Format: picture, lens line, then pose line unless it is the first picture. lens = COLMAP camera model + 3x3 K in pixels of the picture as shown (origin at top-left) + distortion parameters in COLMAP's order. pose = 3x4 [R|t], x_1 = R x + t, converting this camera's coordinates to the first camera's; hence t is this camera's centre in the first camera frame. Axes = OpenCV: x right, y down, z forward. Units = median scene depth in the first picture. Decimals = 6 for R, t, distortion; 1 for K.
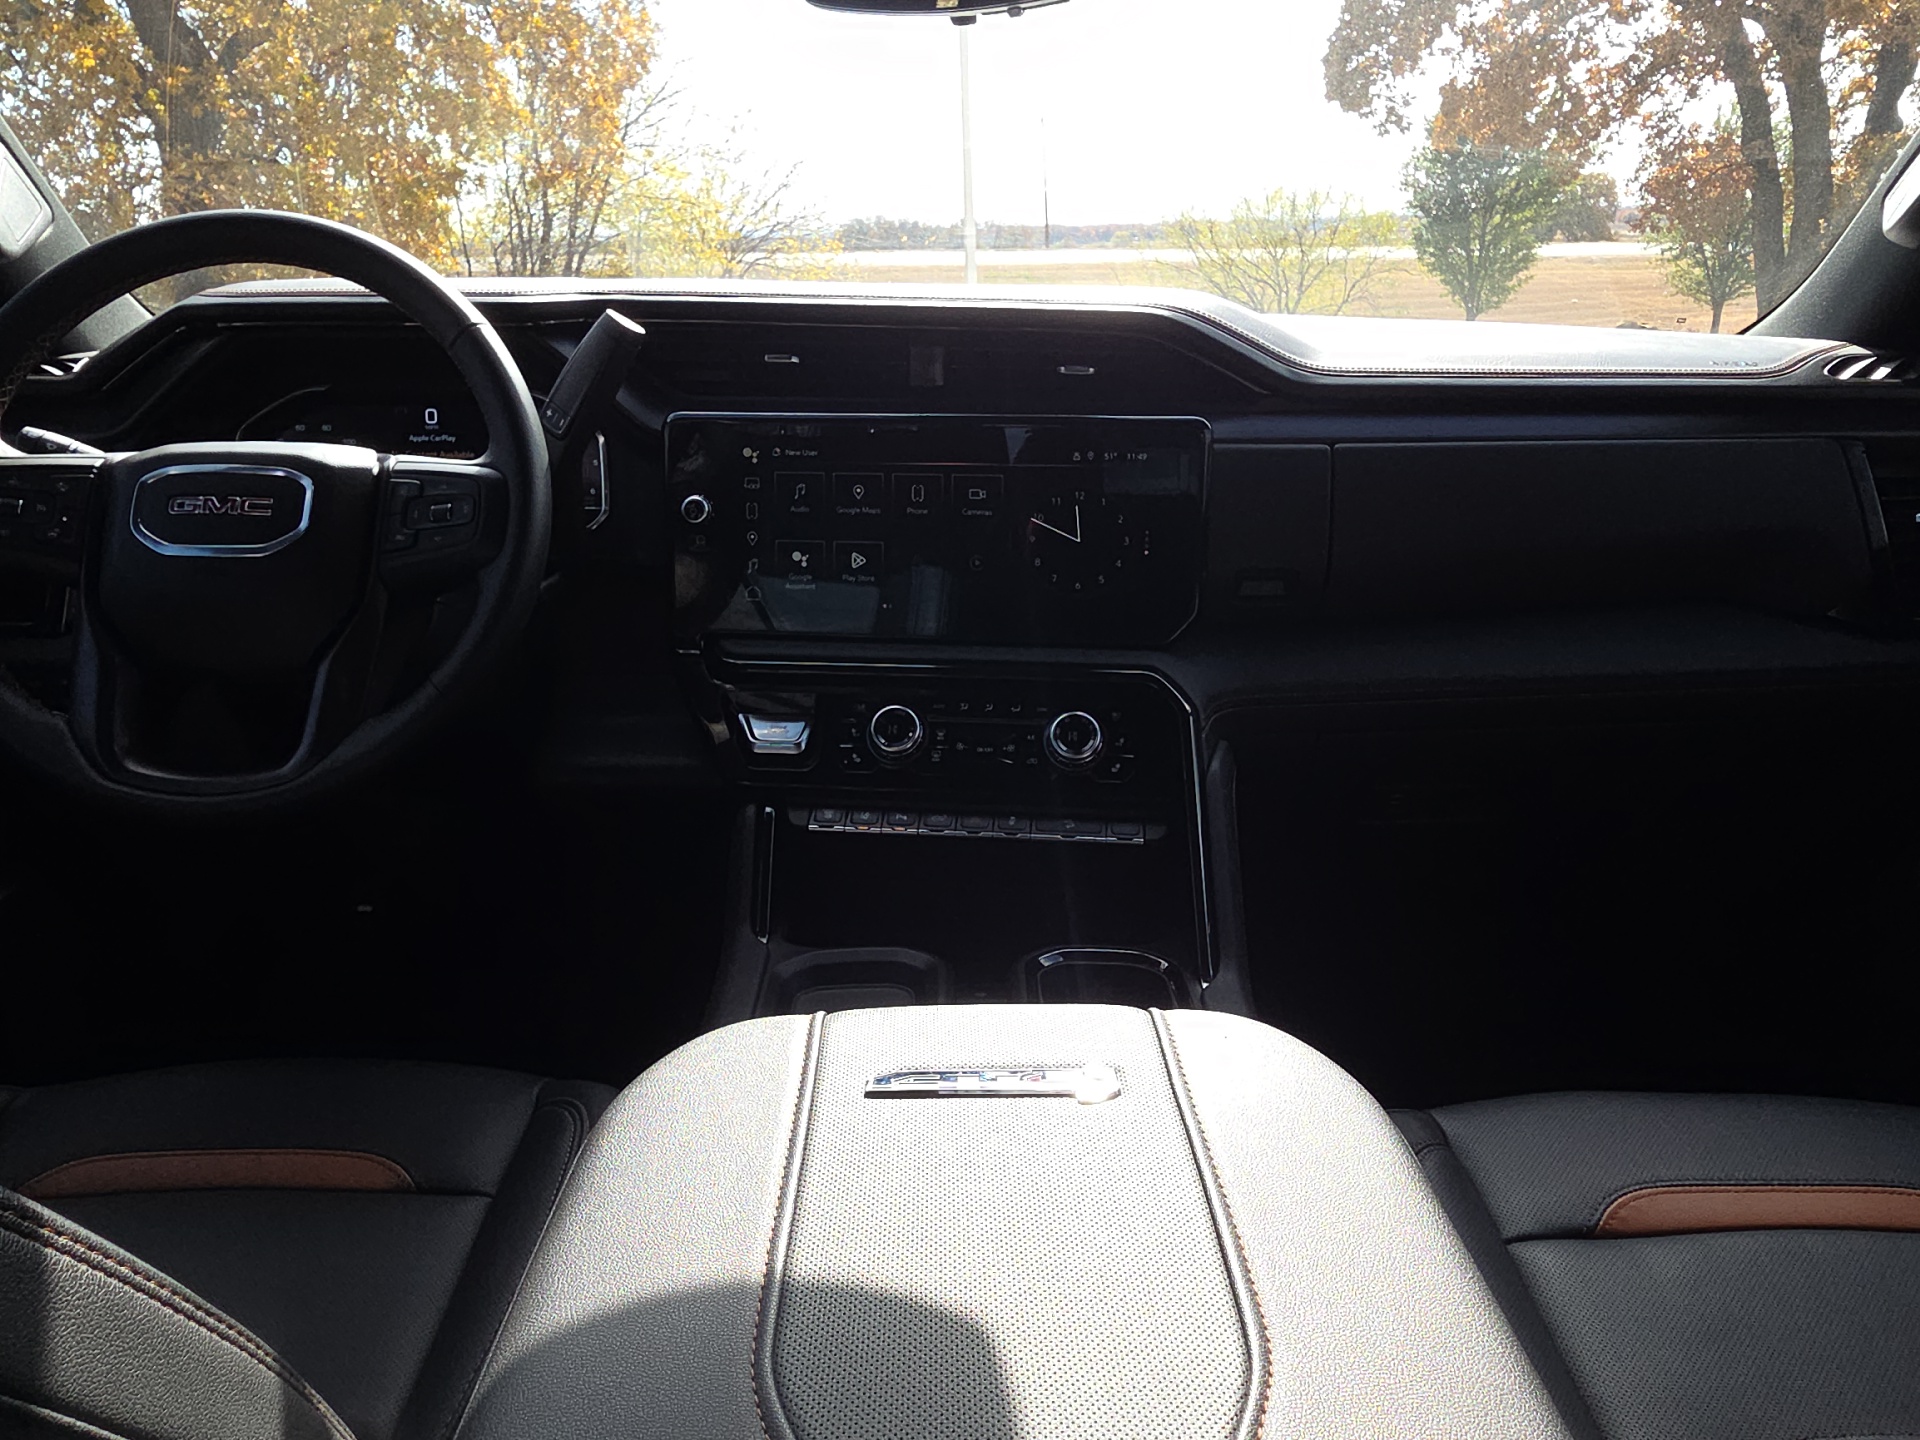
lens RADIAL K [[1319.2, 0, 954.1], [0, 1319.2, 705.0], [0, 0, 1]] dist [-0.002260, 0.006901]
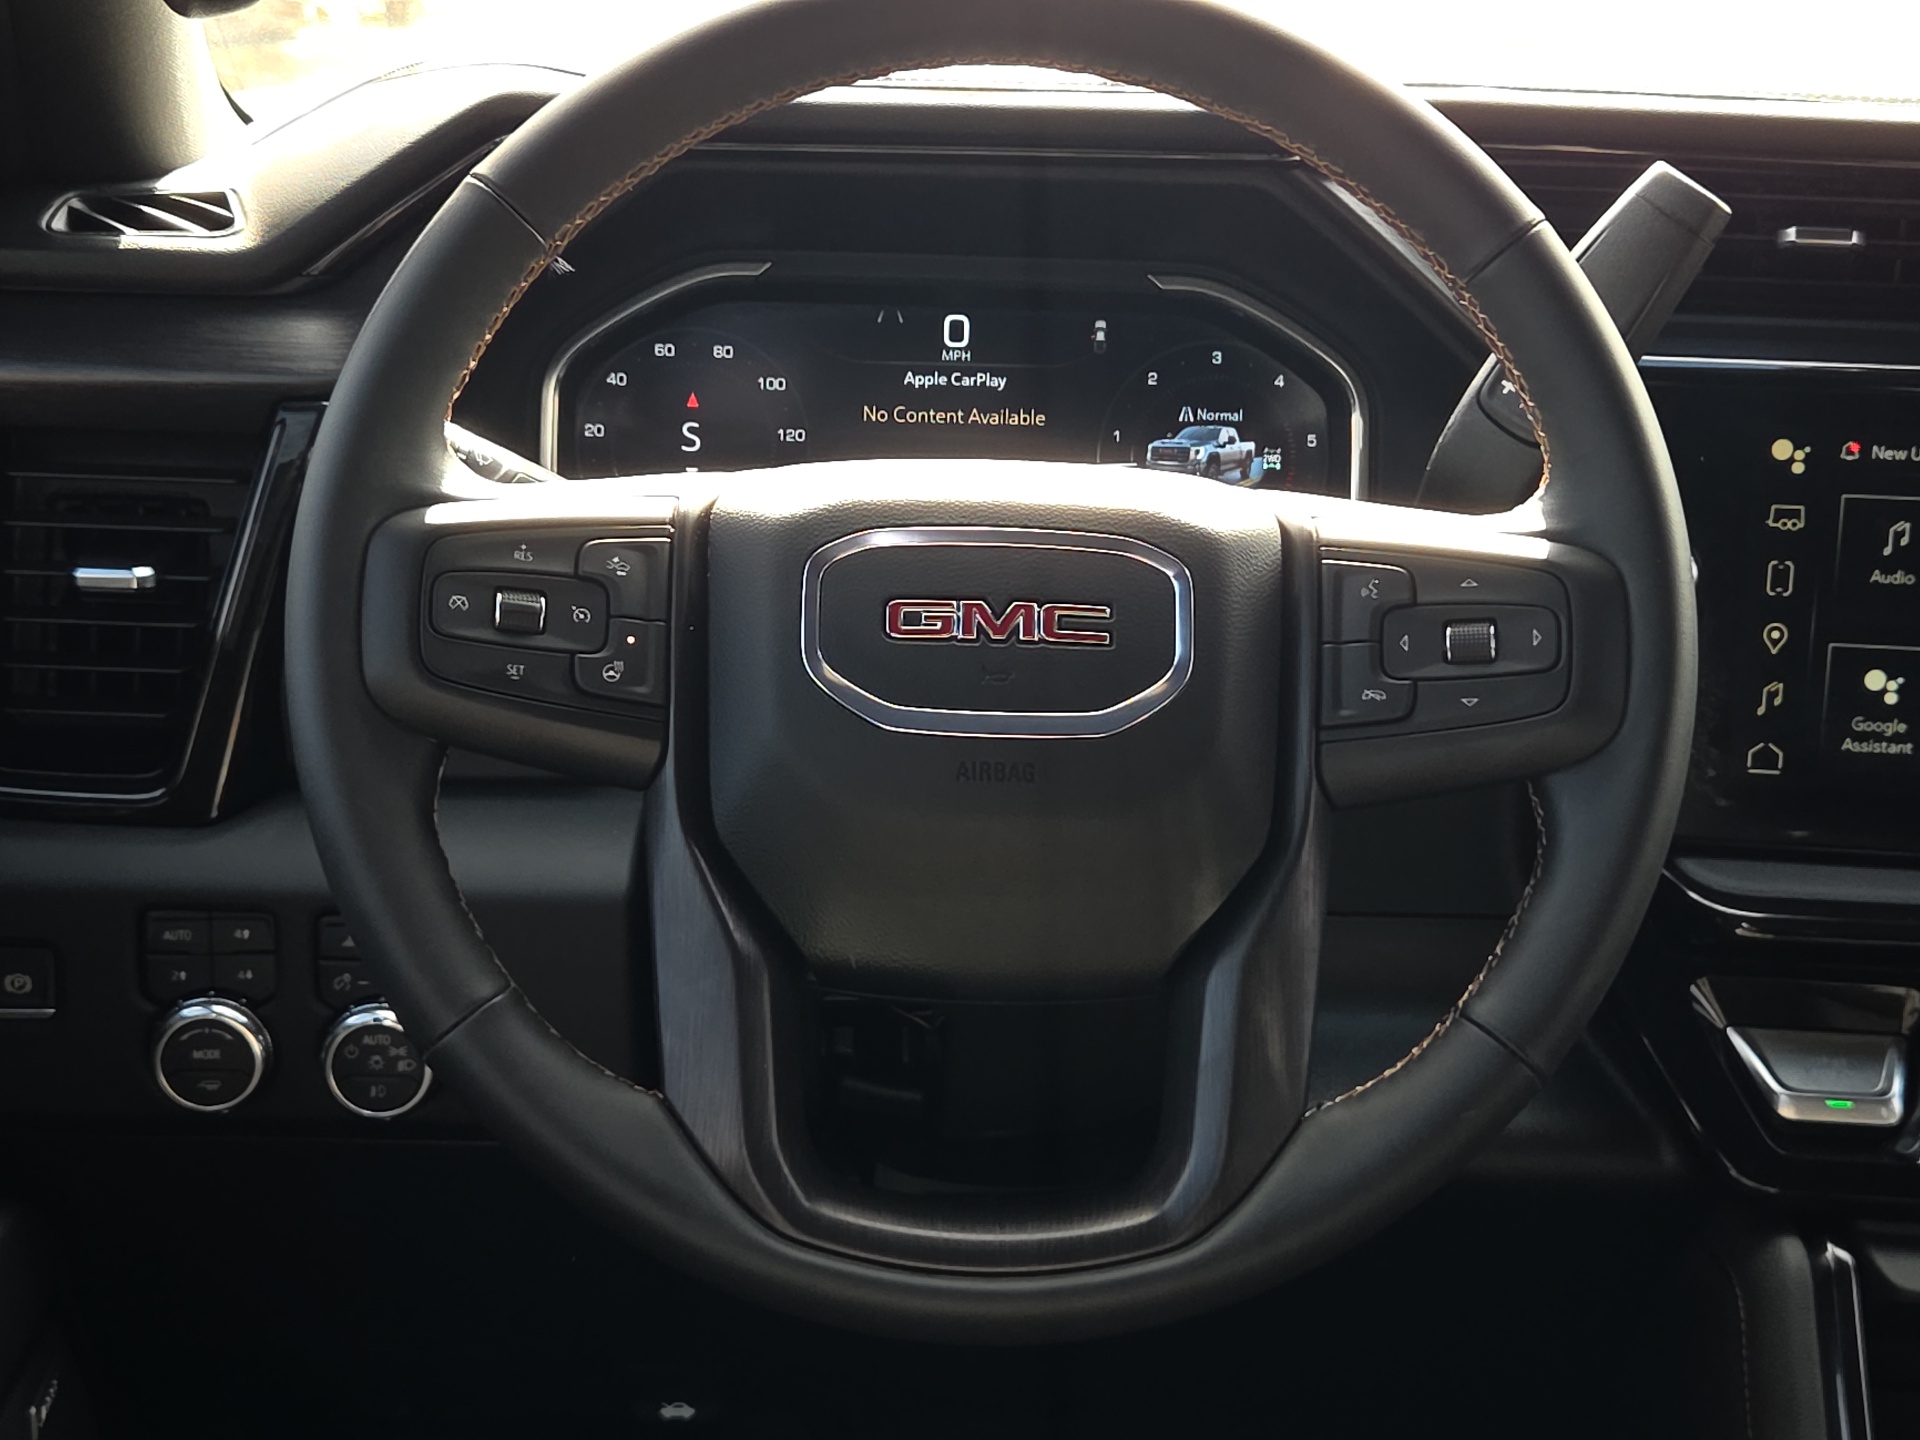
lens RADIAL K [[2962.5, 0, 966.0], [0, 2962.5, 729.4], [0, 0, 1]] dist [0.060869, 0.000000]
pose [[0.999606, 0.018566, 0.021037, -0.515382], [-0.018317, 0.999760, -0.011977, -0.089528], [-0.021255, 0.011587, 0.999707, -0.008915]]
